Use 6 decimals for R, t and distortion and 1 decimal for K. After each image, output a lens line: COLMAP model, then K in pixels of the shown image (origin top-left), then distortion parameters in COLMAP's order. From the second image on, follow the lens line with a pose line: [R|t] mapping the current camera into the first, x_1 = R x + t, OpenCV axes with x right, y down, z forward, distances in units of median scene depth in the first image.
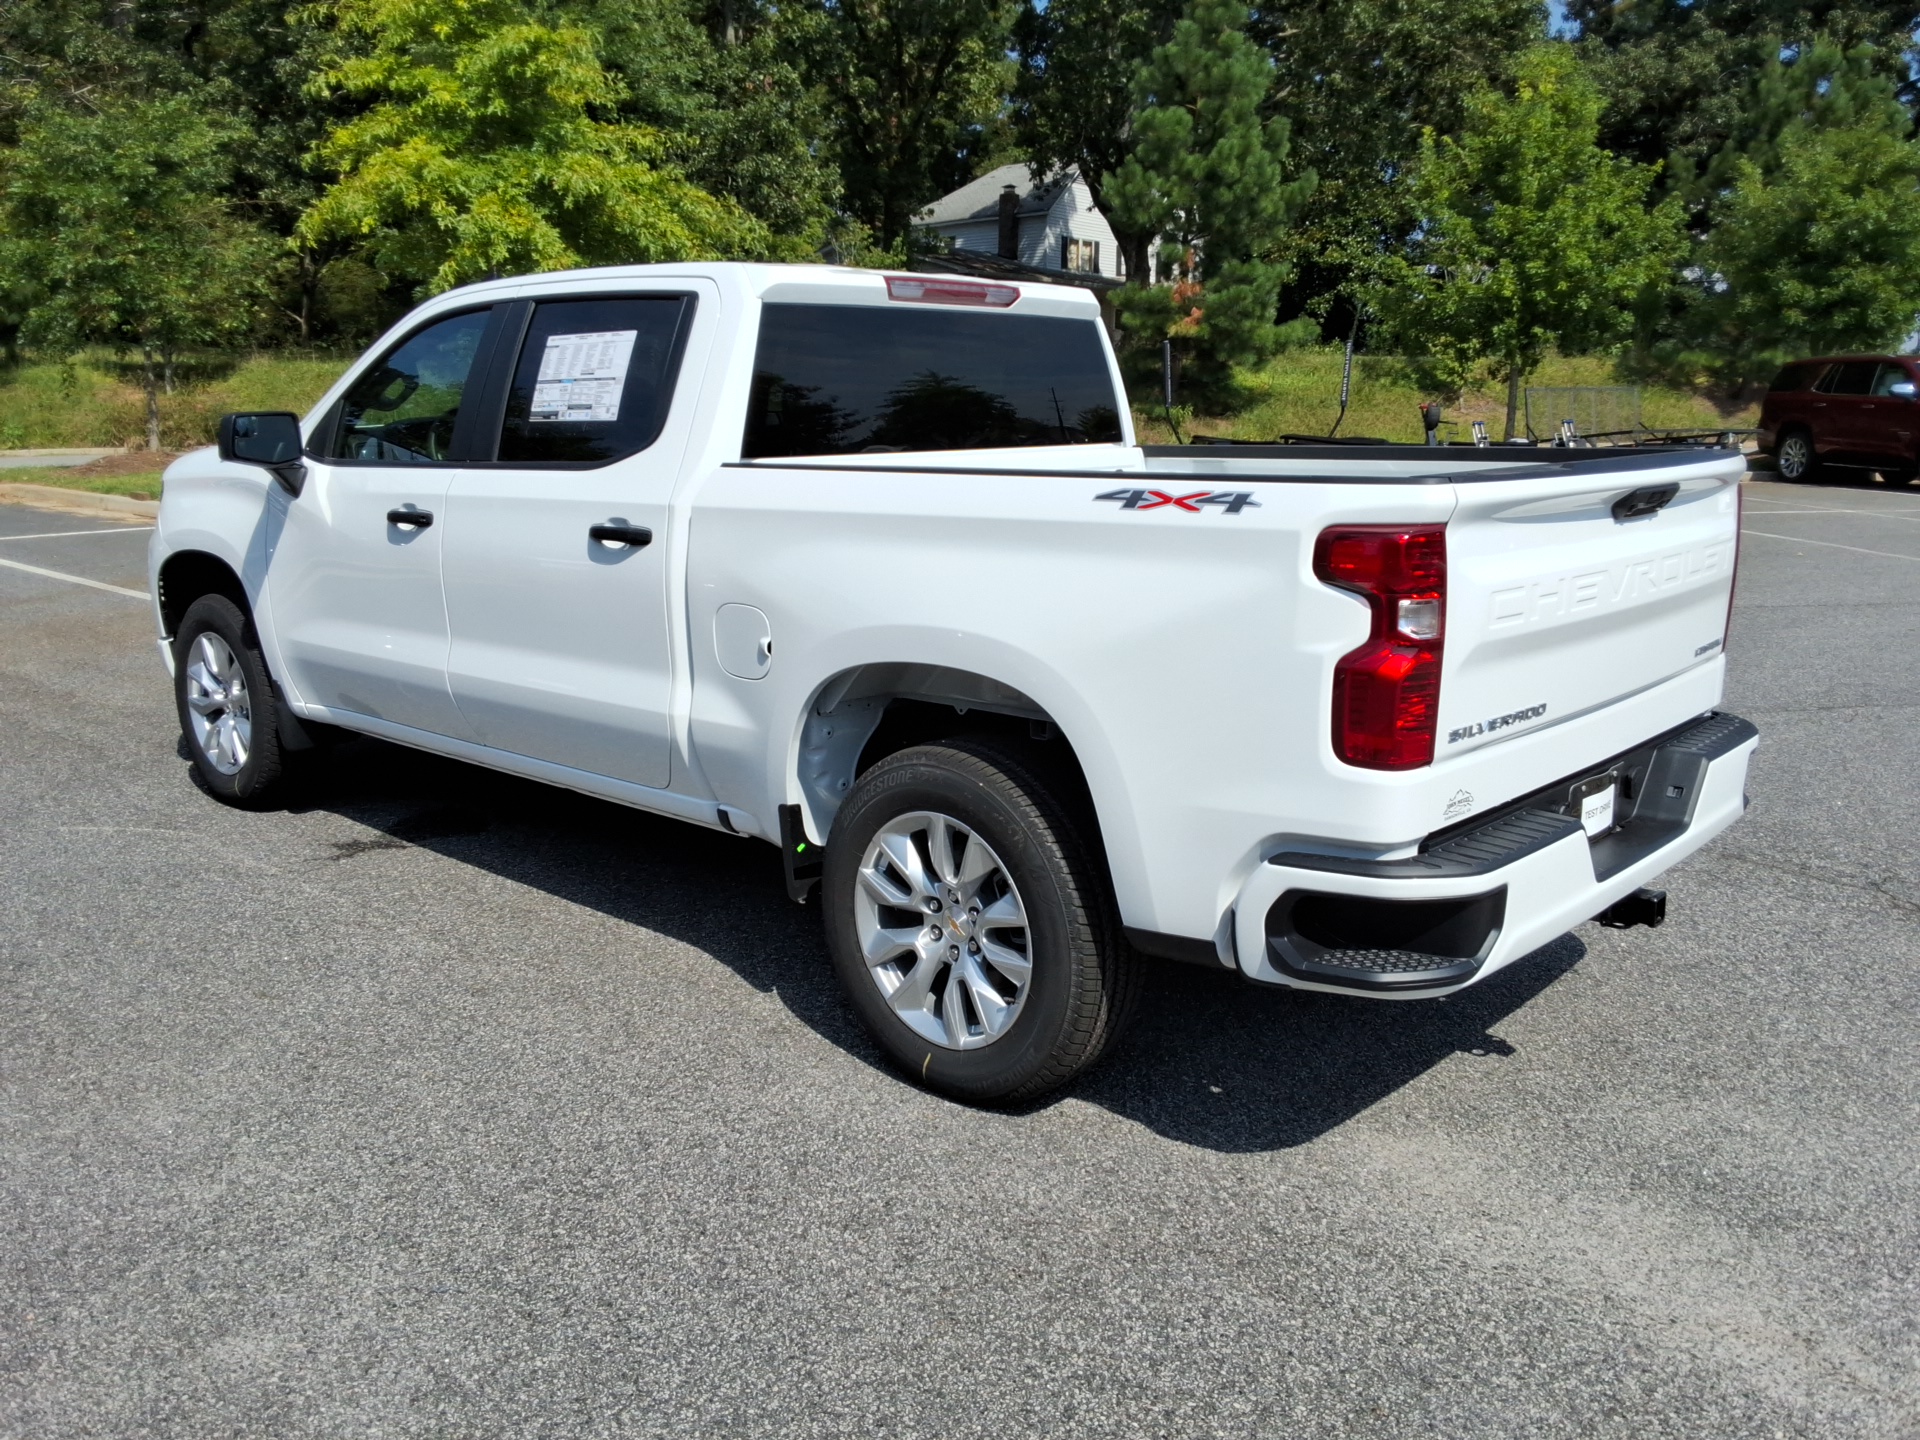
lens RADIAL K [[1547.1, 0, 973.5], [0, 1547.1, 706.8], [0, 0, 1]] dist [0.098486, -0.148787]
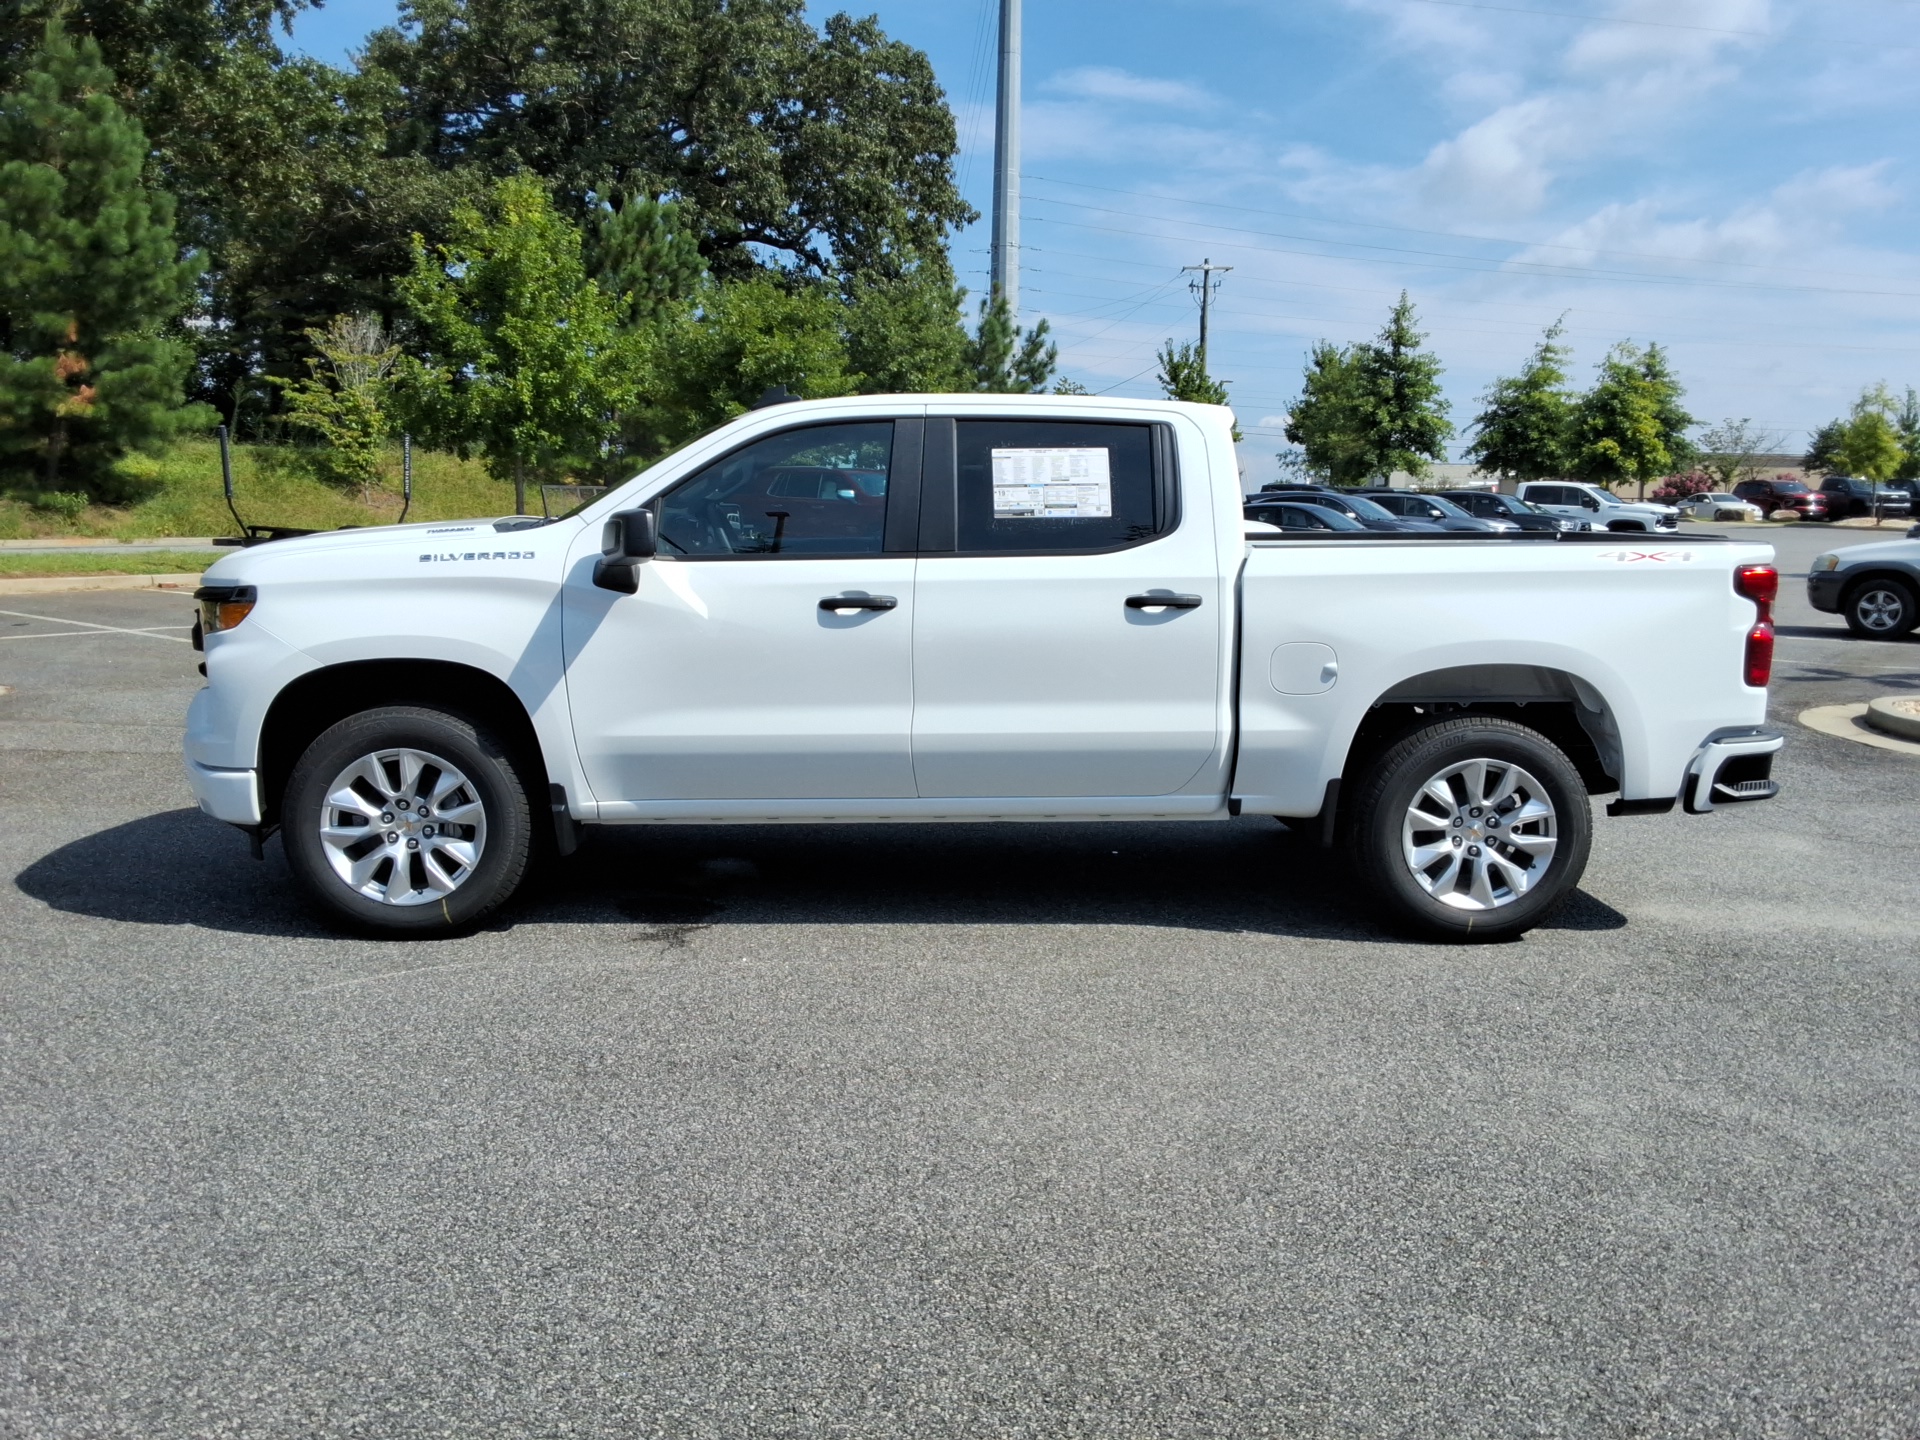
lens RADIAL K [[1547.1, 0, 973.8], [0, 1547.1, 720.2], [0, 0, 1]] dist [0.098486, -0.148787]
pose [[0.709497, -0.092599, 0.698598, -0.353832], [0.127060, 0.991892, 0.002433, -0.009711], [-0.693159, 0.087037, 0.715510, 0.049944]]
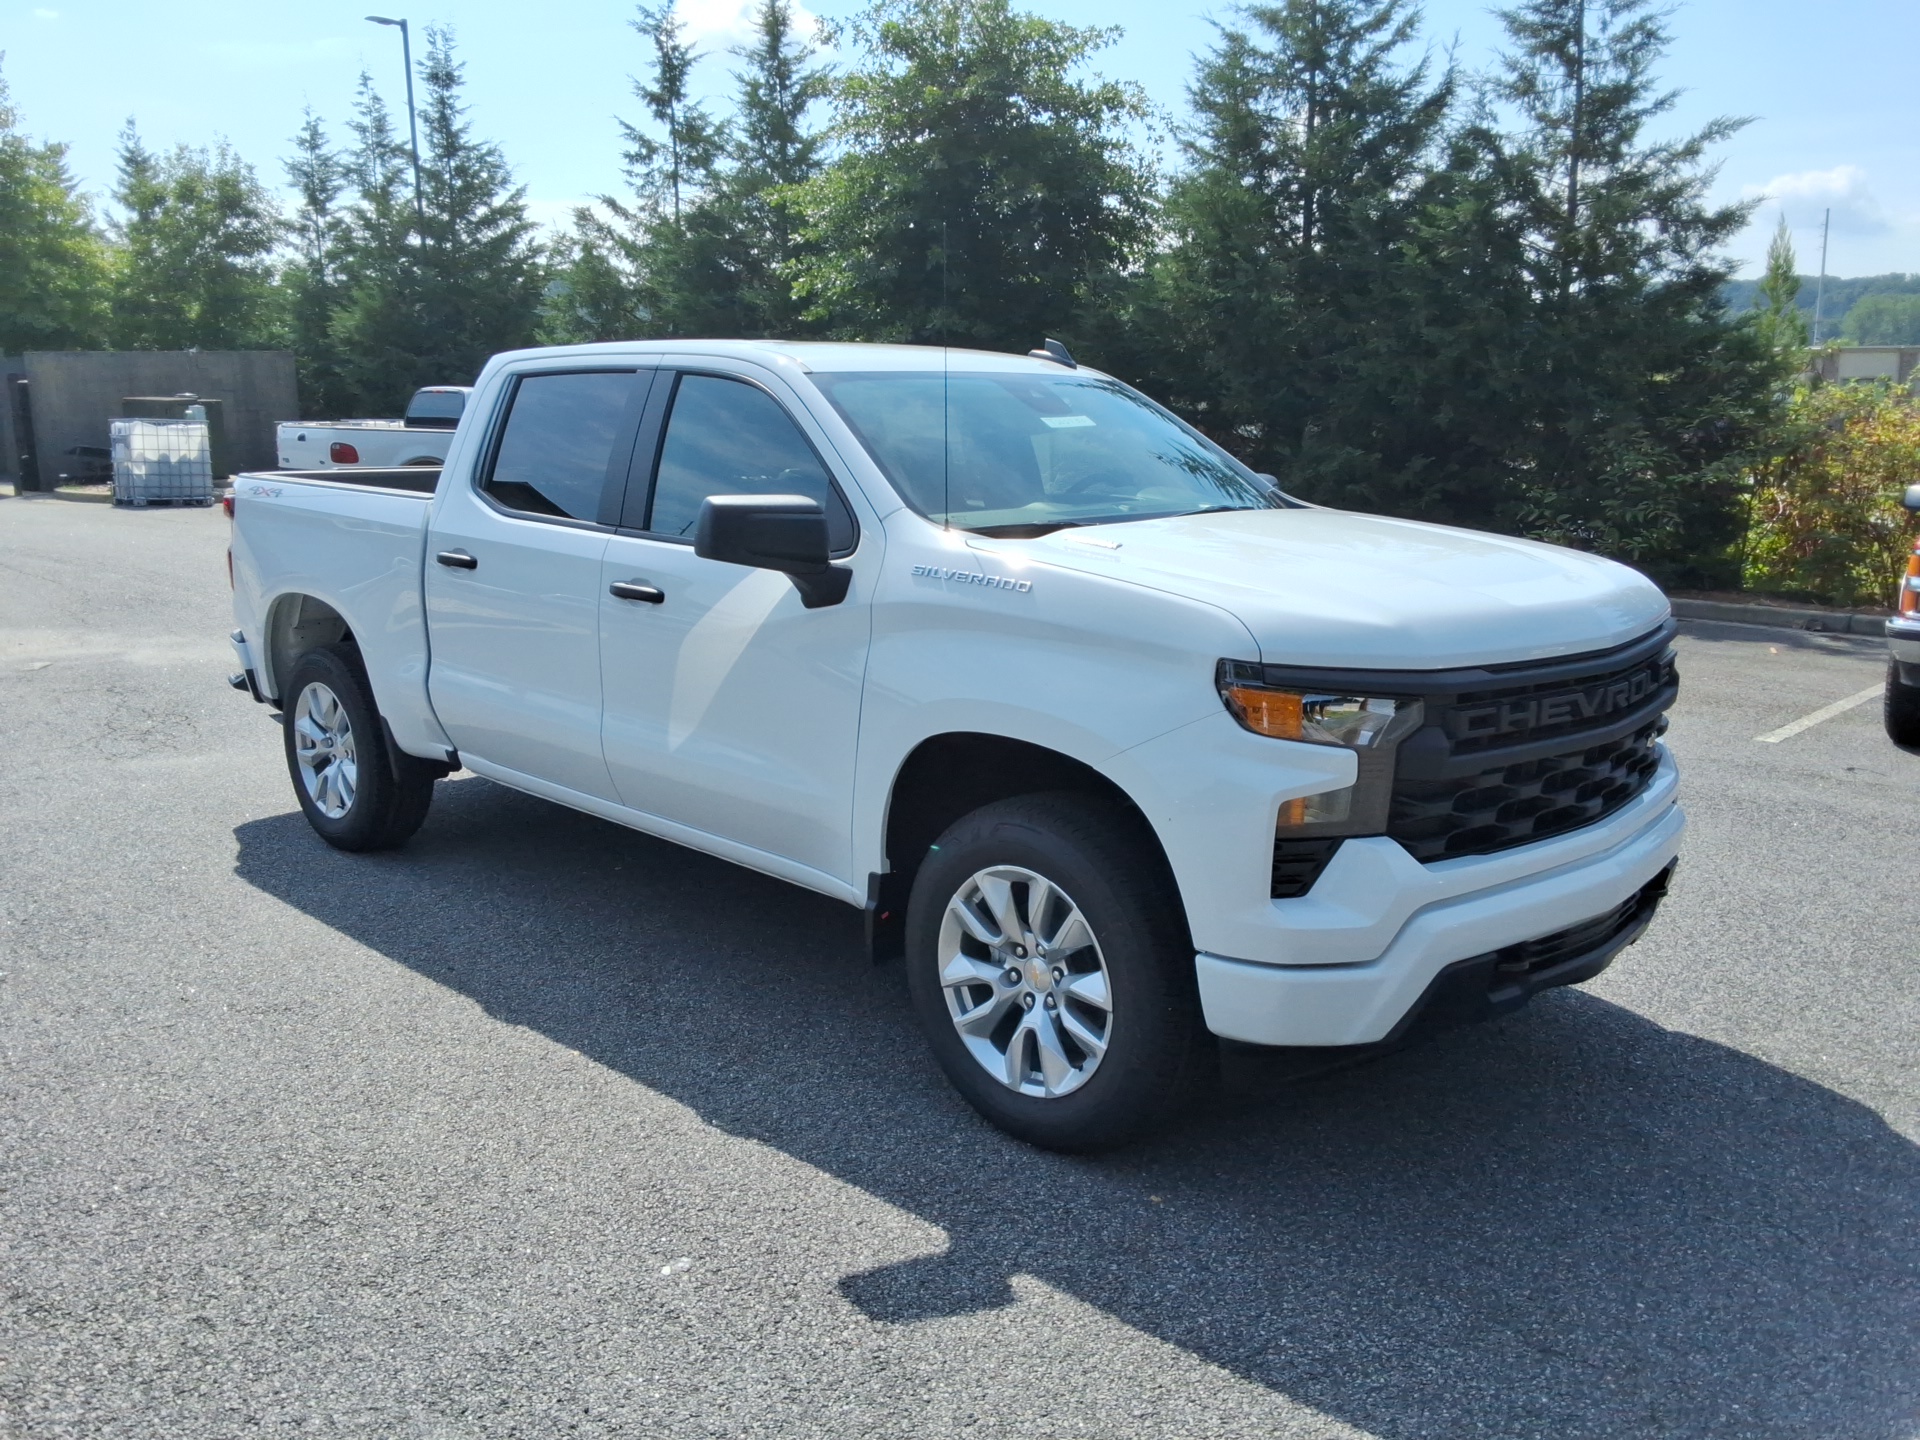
lens RADIAL K [[1547.1, 0, 955.5], [0, 1547.1, 716.5], [0, 0, 1]] dist [0.098486, -0.148787]
pose [[-0.998784, -0.008603, 0.048544, -0.106602], [0.010776, 0.922748, 0.385253, -0.155248], [-0.048108, 0.385308, -0.921533, 0.716148]]
